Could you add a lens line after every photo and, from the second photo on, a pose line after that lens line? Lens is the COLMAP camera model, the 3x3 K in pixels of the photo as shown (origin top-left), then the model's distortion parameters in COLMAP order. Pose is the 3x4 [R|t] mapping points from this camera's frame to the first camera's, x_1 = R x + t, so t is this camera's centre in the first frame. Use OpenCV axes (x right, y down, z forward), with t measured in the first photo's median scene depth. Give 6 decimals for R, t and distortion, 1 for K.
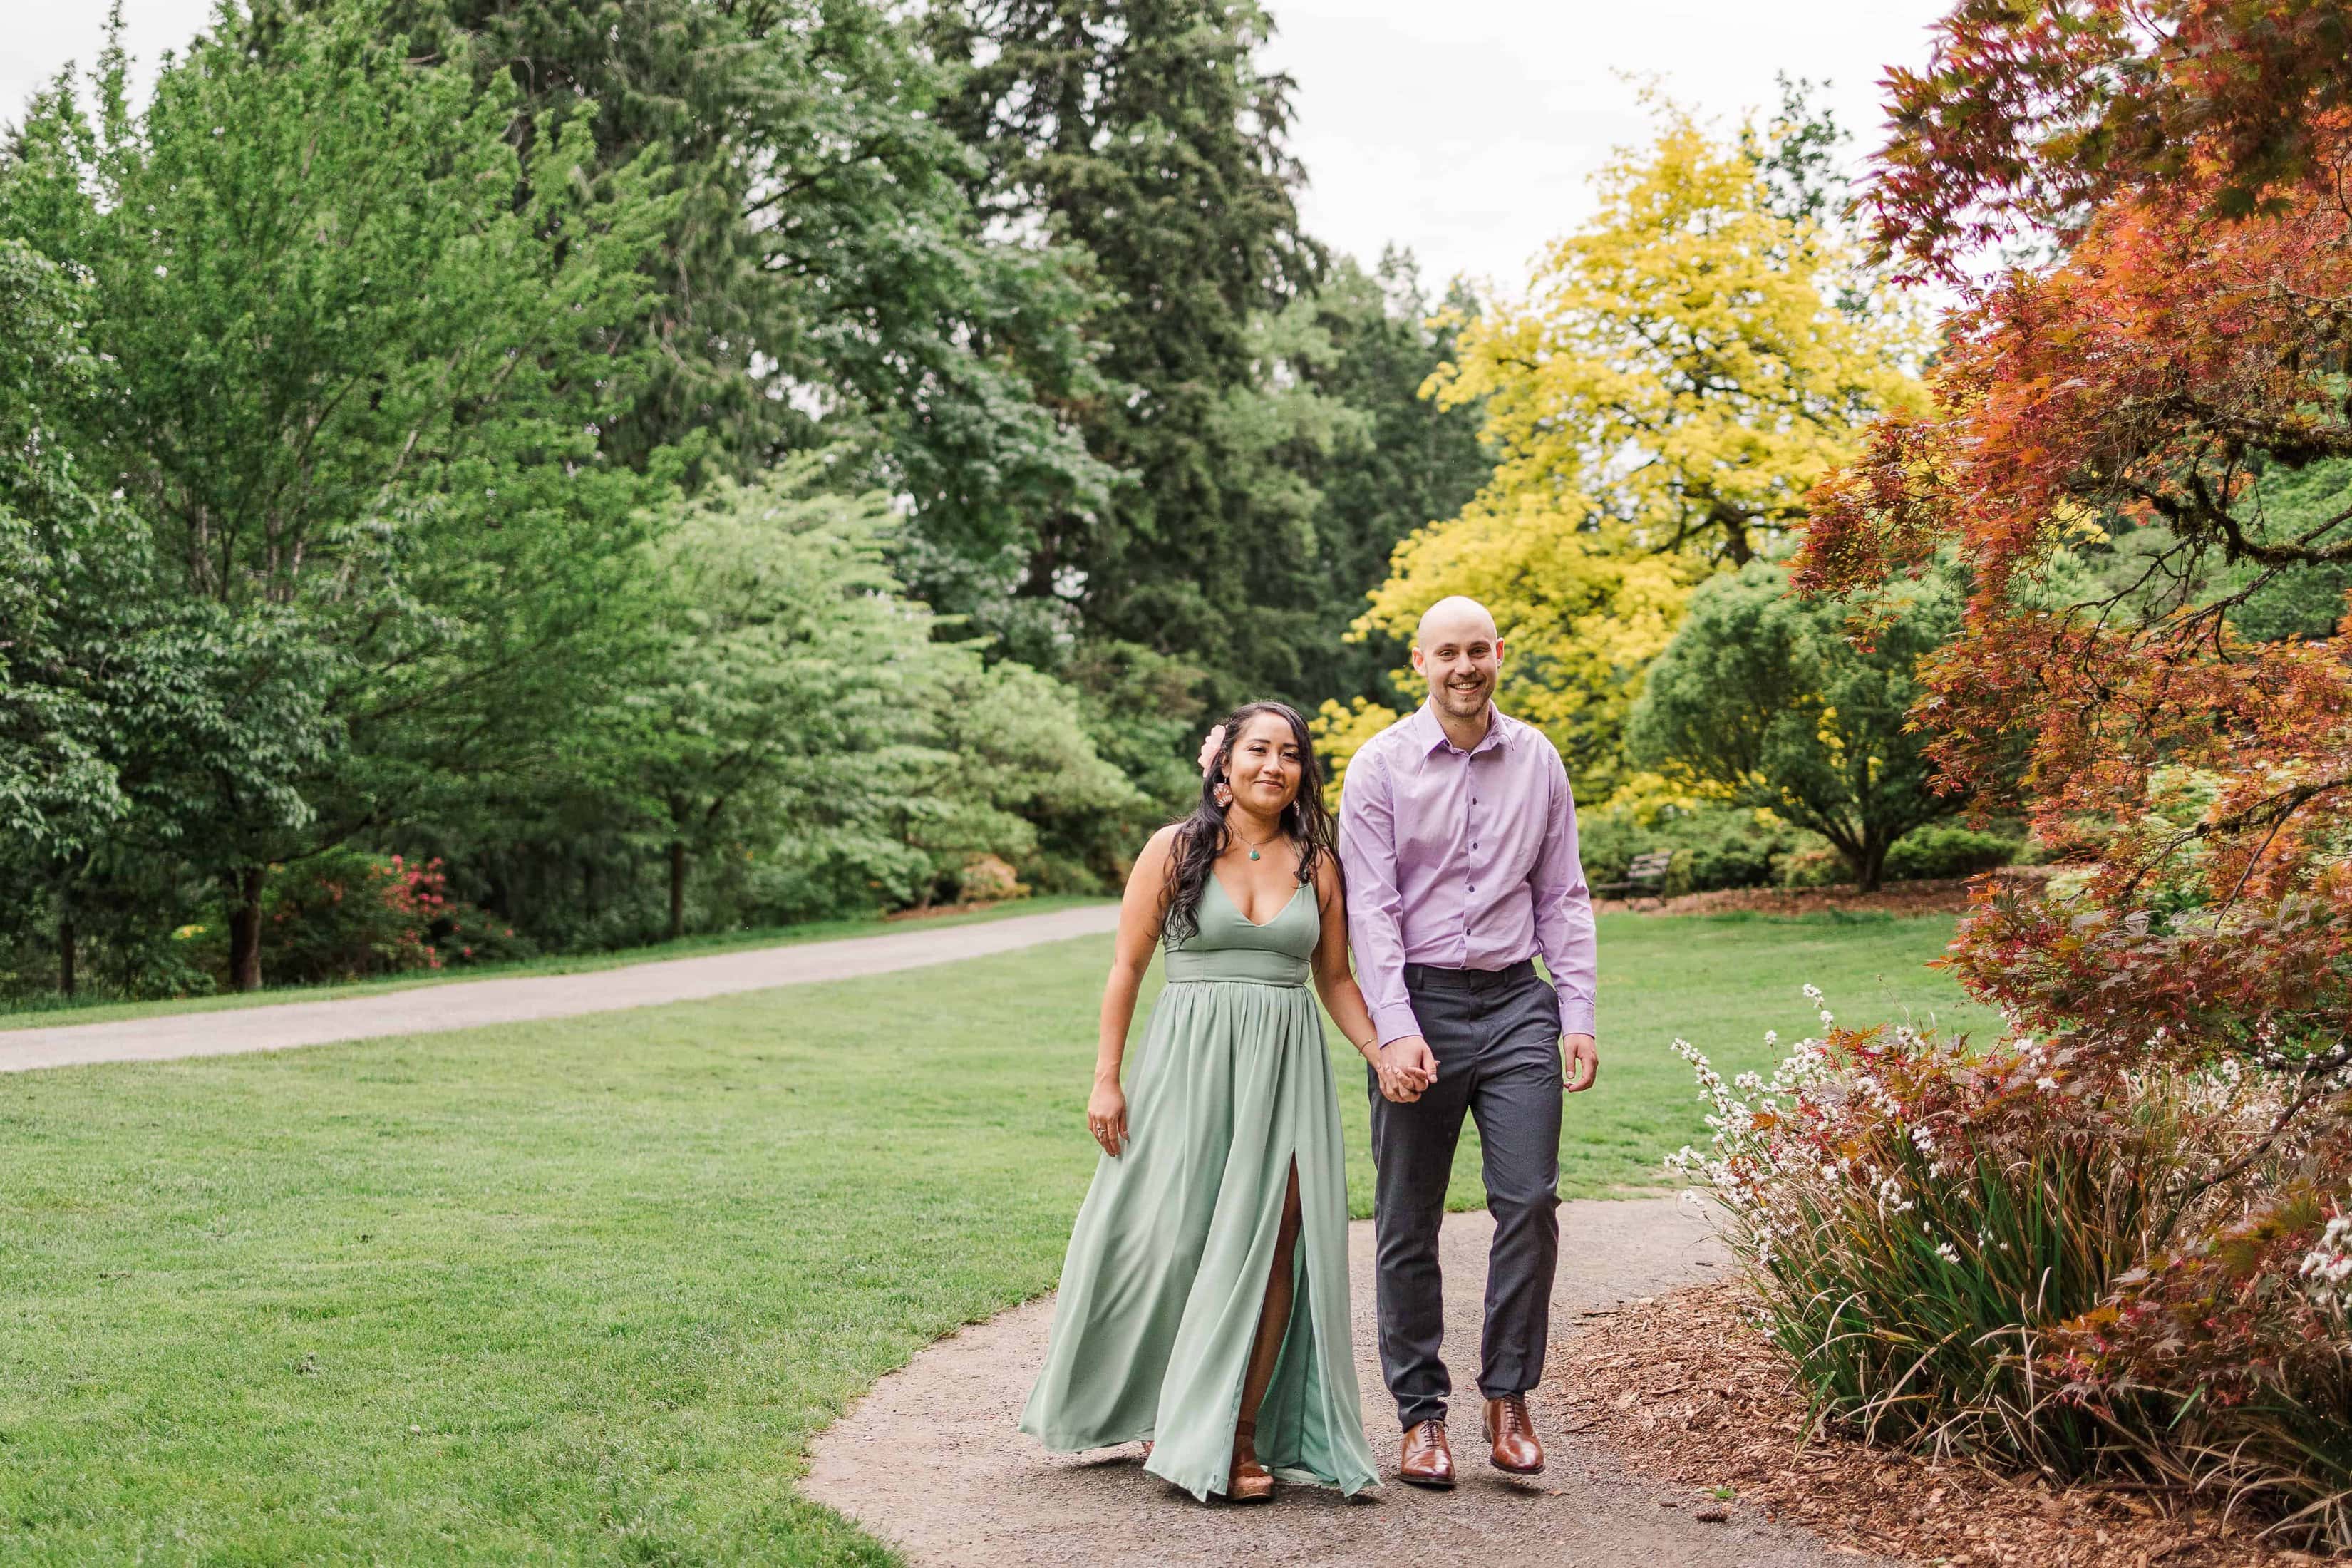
lens RADIAL K [[2725.6, 0, 1114.9], [0, 2725.6, 791.8], [0, 0, 1]] dist [0.072685, 0.004294]
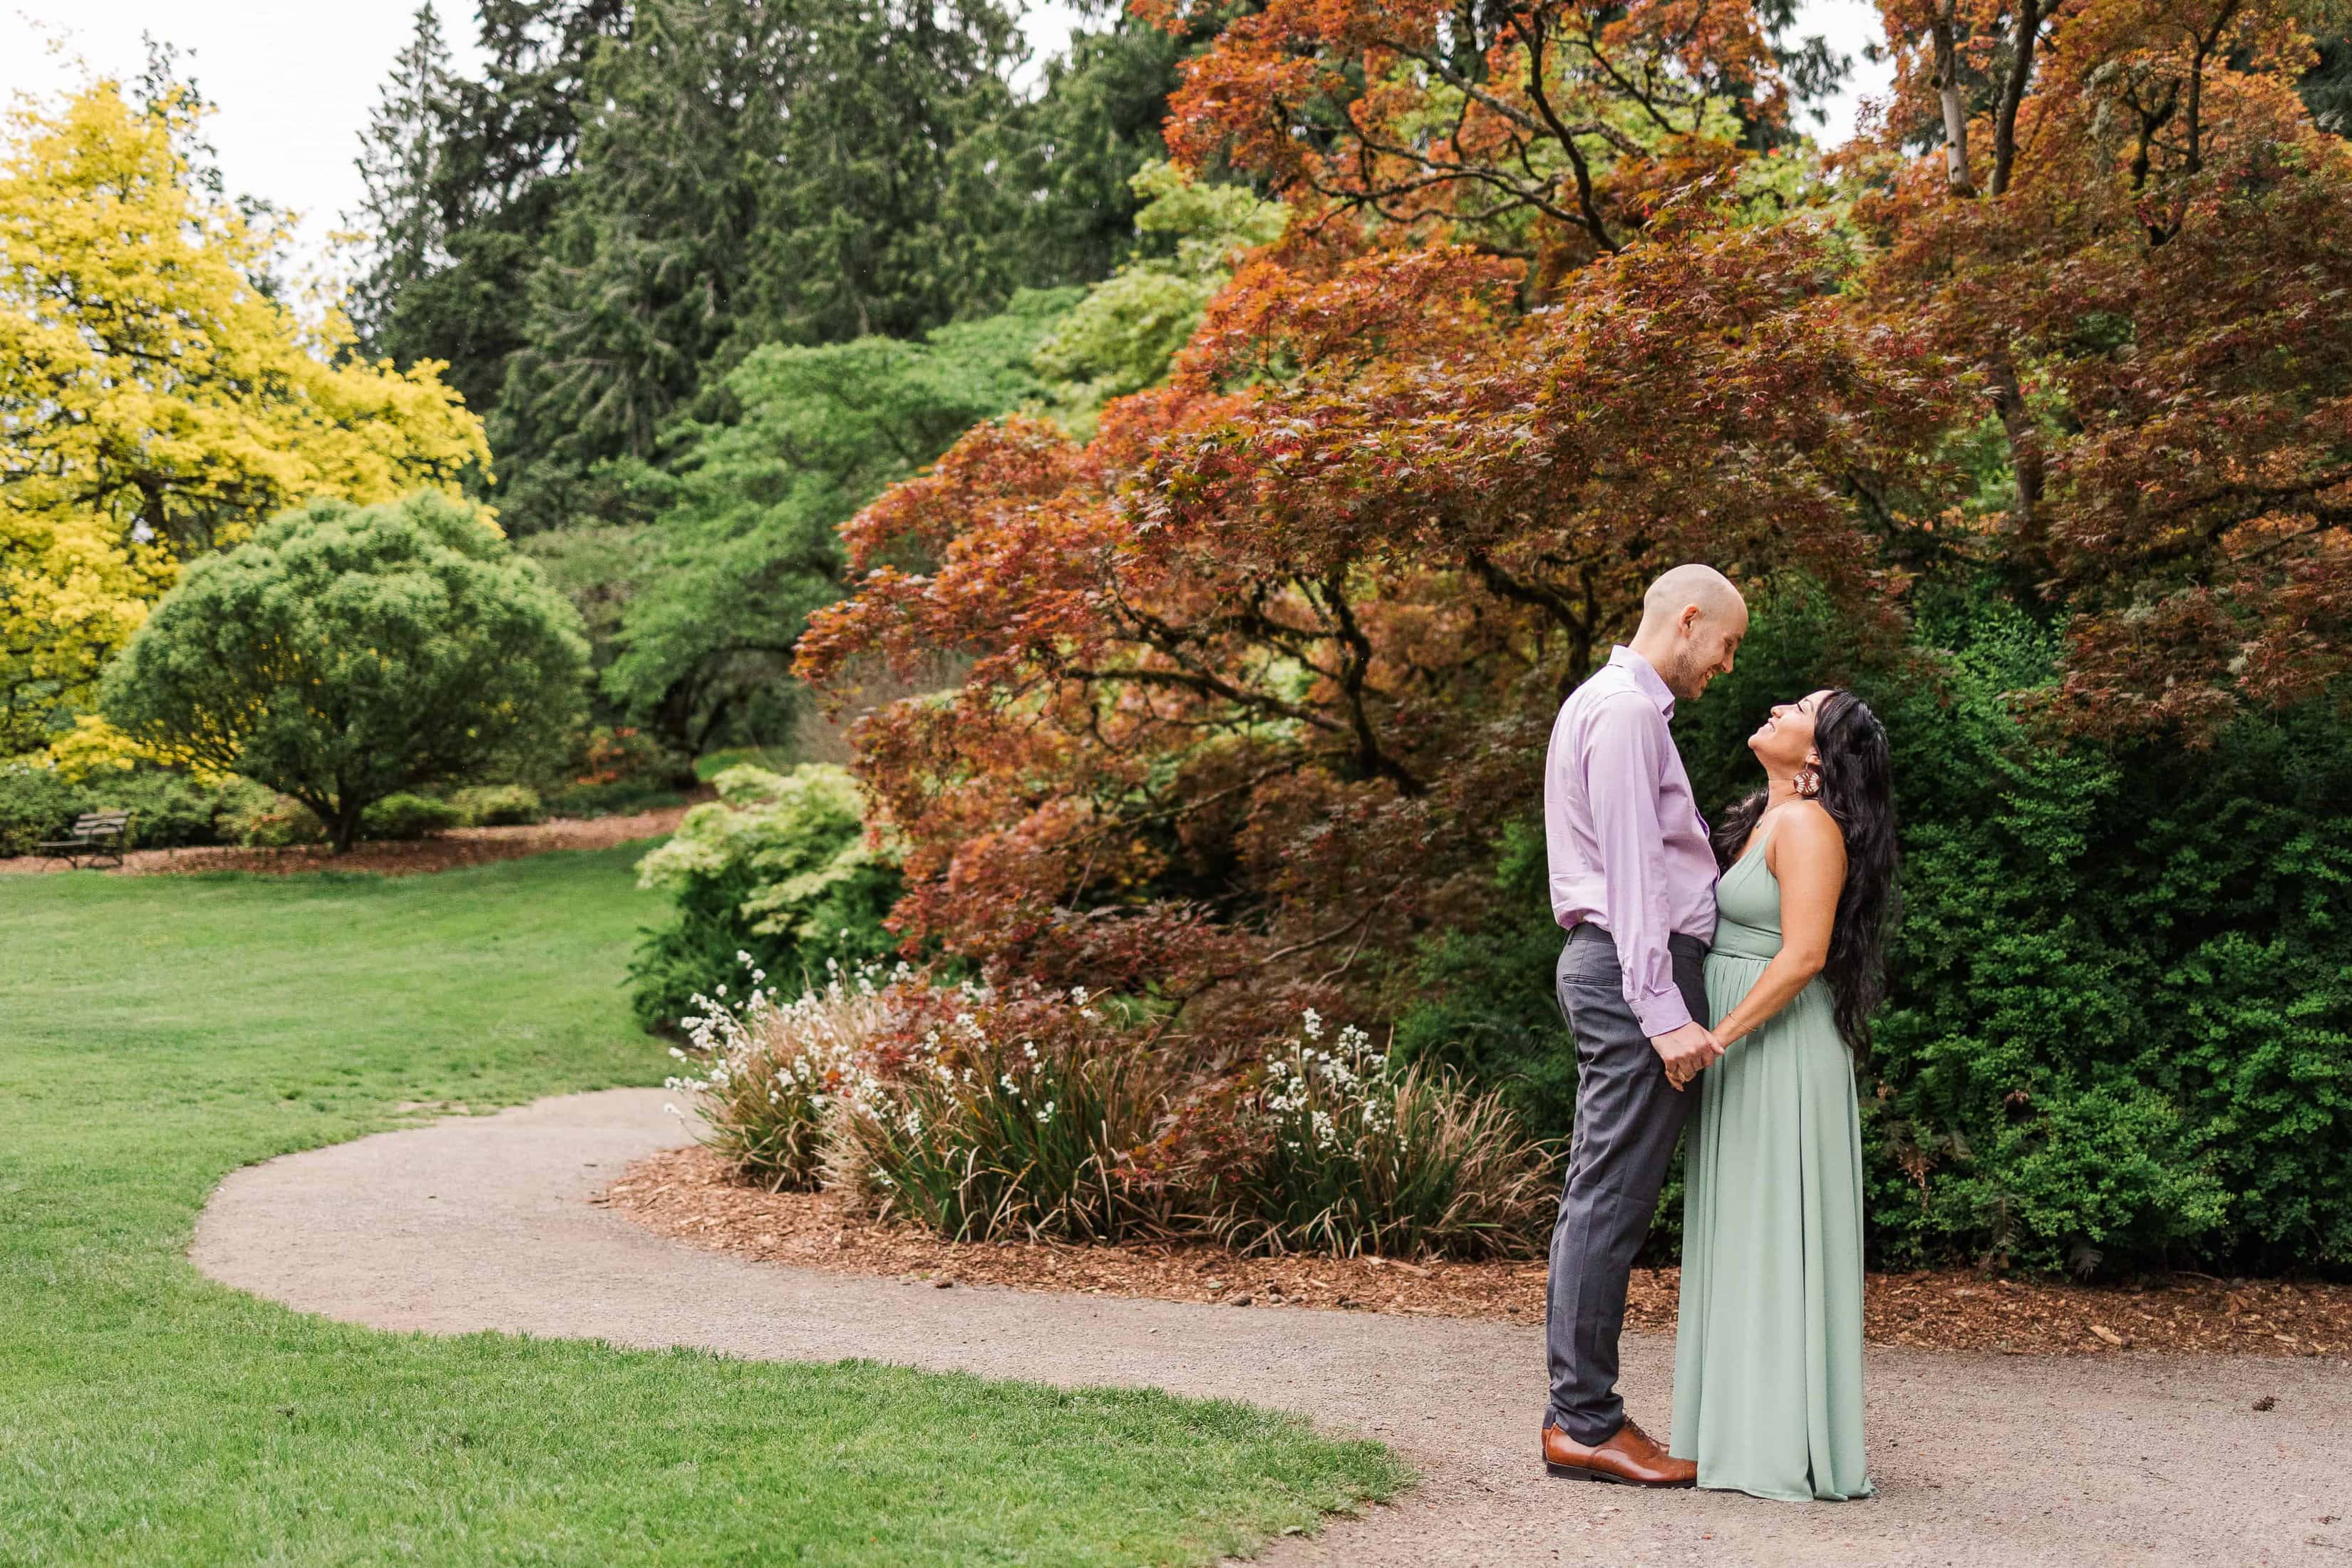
lens RADIAL K [[2725.6, 0, 1114.9], [0, 2725.6, 791.8], [0, 0, 1]] dist [0.072685, 0.004294]
pose [[0.807398, 0.019187, 0.589695, -0.105582], [-0.031392, 0.999452, 0.010461, -0.007765], [-0.589171, -0.026957, 0.807559, -0.058449]]
